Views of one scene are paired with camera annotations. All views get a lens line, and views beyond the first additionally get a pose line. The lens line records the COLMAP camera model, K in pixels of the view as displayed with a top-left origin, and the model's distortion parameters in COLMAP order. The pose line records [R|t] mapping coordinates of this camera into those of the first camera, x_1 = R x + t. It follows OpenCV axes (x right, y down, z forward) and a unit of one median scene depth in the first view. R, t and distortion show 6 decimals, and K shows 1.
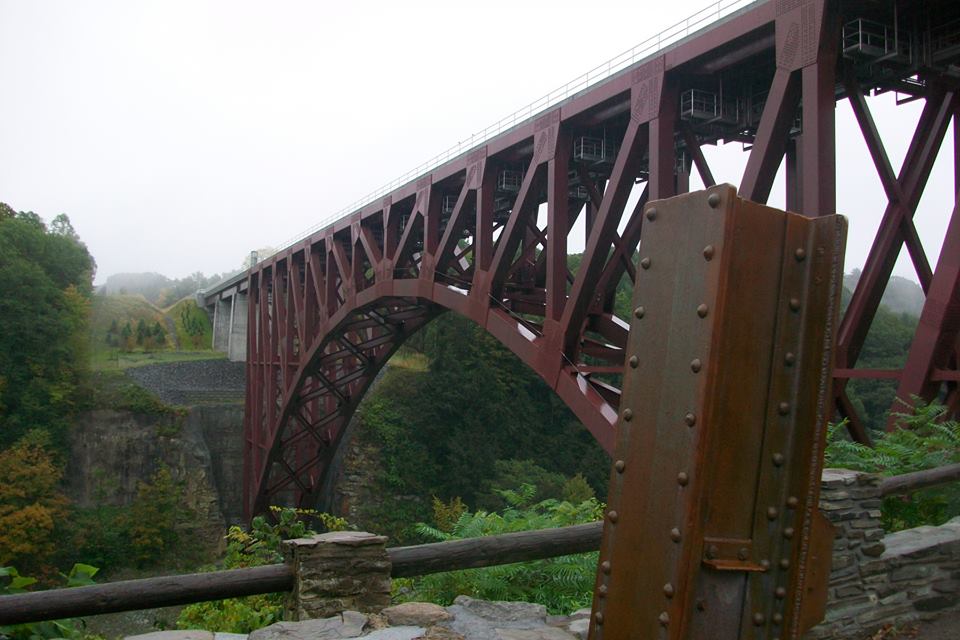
lens RADIAL K [[2967.9, 0, 480.0], [0, 2967.9, 320.0], [0, 0, 1]] dist [0.096536, 1.023033]
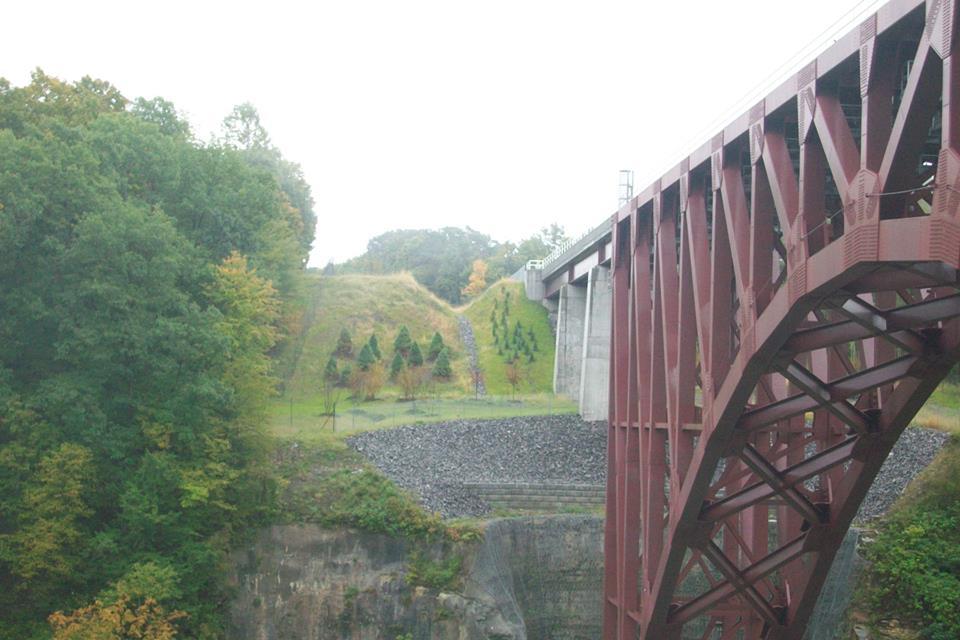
lens RADIAL K [[2967.9, 0, 480.0], [0, 2967.9, 320.0], [0, 0, 1]] dist [0.096536, 1.023033]
pose [[0.871999, -0.010696, -0.489391, 0.120848], [-0.002524, 0.999650, -0.026345, 0.010734], [0.489501, 0.024208, 0.871666, 0.613214]]
